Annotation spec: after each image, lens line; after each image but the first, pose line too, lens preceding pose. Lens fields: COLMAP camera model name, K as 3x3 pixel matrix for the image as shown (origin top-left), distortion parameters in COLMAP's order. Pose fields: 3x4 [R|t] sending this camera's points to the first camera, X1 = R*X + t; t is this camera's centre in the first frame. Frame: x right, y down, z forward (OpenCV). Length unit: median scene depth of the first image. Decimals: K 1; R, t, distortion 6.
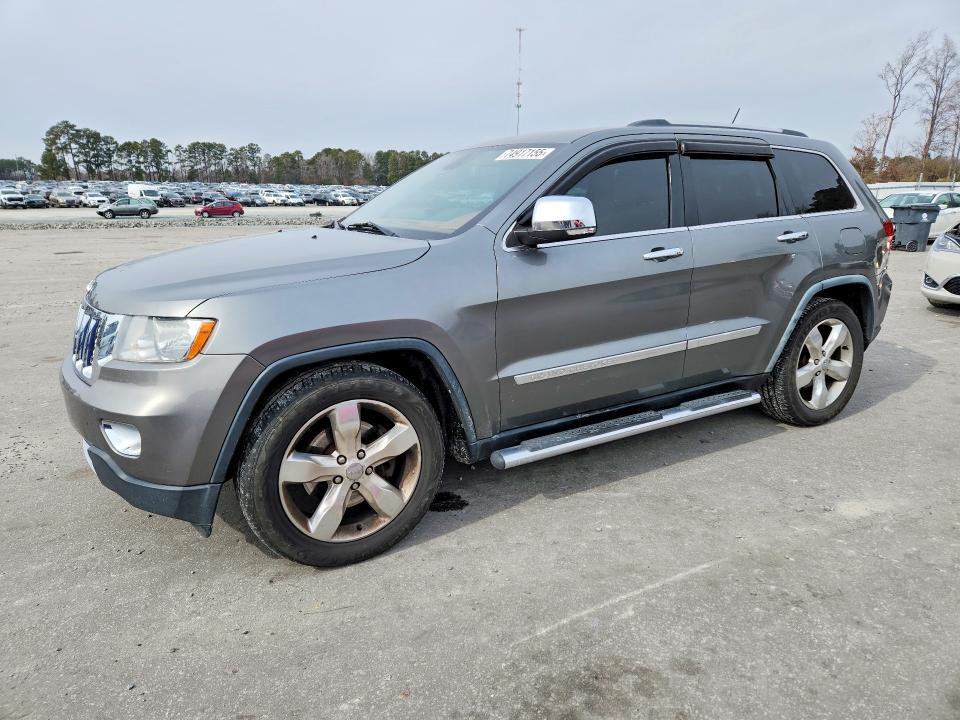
lens RADIAL K [[686.0, 0, 480.0], [0, 686.0, 360.0], [0, 0, 1]] dist [0.013119, -0.003433]
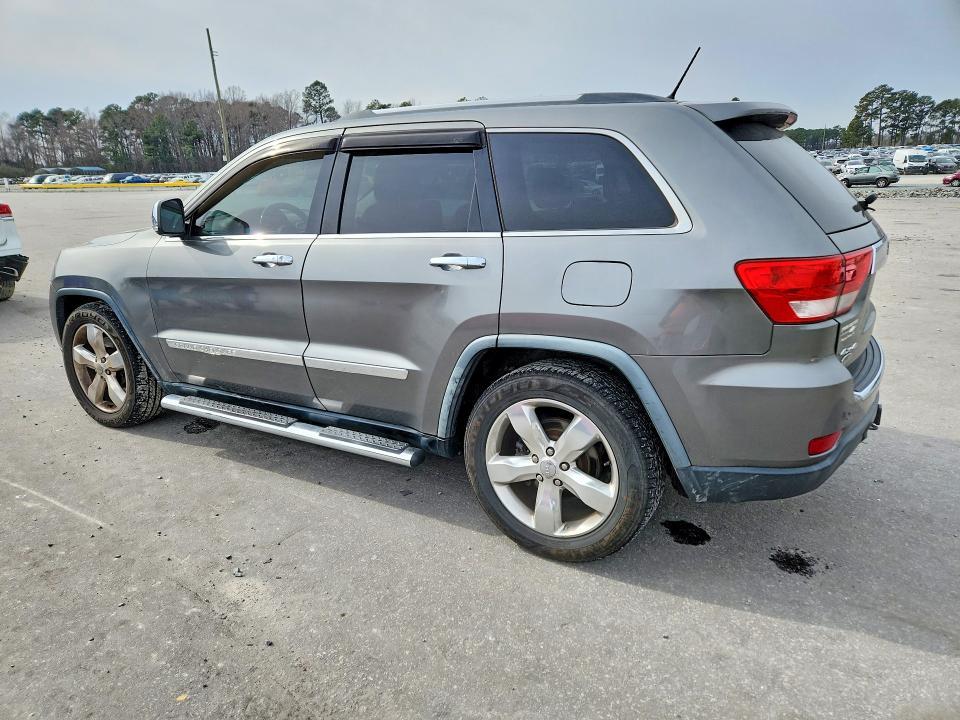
lens RADIAL K [[703.6, 0, 475.4], [0, 703.6, 362.7], [0, 0, 1]] dist [0.006997, -0.010329]
pose [[0.421158, 0.226065, -0.878362, 0.120099], [-0.183469, 0.969653, 0.161591, -0.020867], [0.888237, 0.093097, 0.449853, 0.075887]]
